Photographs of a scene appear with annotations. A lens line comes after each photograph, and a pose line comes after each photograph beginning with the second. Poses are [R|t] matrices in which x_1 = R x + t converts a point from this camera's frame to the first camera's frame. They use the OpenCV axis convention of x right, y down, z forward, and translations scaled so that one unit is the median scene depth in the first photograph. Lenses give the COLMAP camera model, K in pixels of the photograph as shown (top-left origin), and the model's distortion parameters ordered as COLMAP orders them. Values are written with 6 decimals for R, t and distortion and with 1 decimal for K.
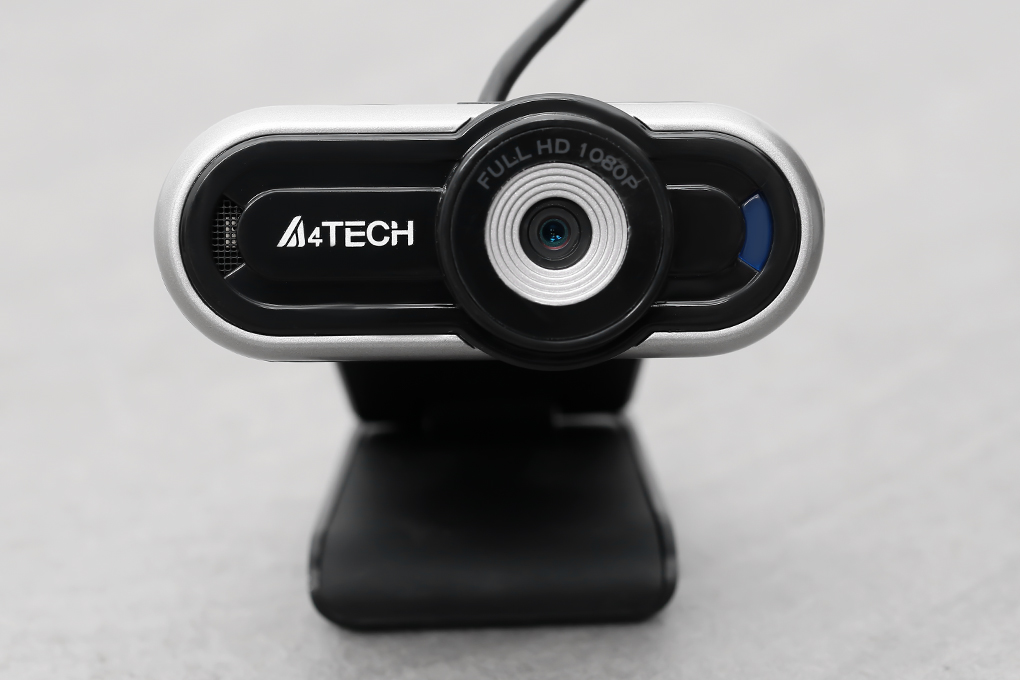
lens RADIAL K [[3592.1, 0, 510.0], [0, 3592.1, 340.0], [0, 0, 1]] dist [0.028822, -0.320870]
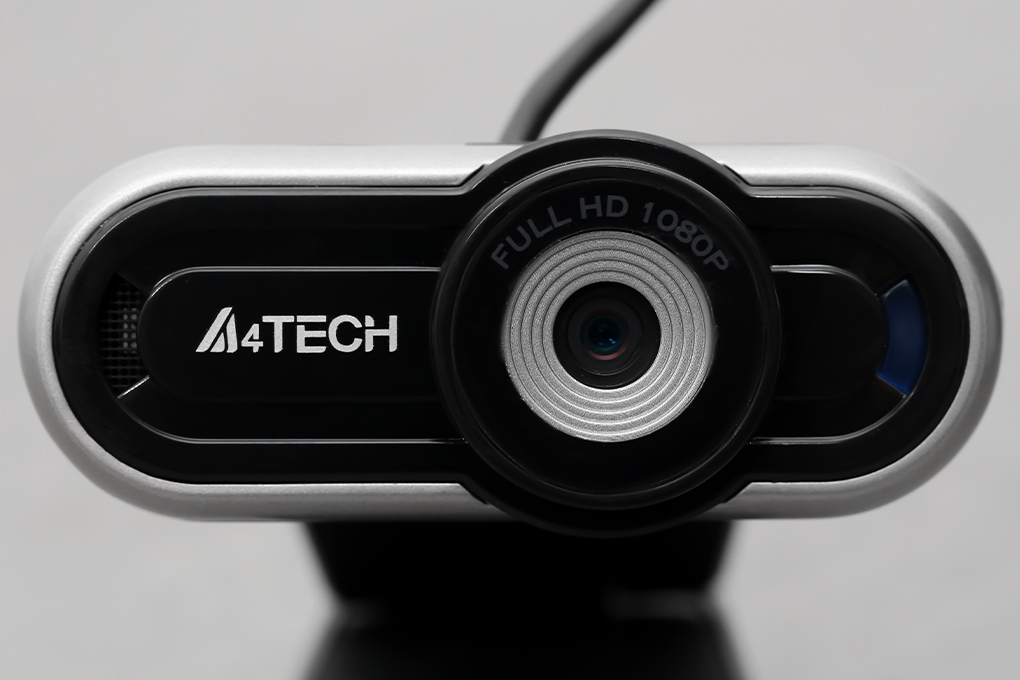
lens RADIAL K [[4474.2, 0, 510.0], [0, 4474.2, 340.0], [0, 0, 1]] dist [-0.154662, 0.469248]
pose [[0.999741, 0.006689, -0.021753, 0.012779], [-0.007377, 0.999470, -0.031697, -0.001916], [0.021530, 0.031849, 0.999261, 0.156883]]
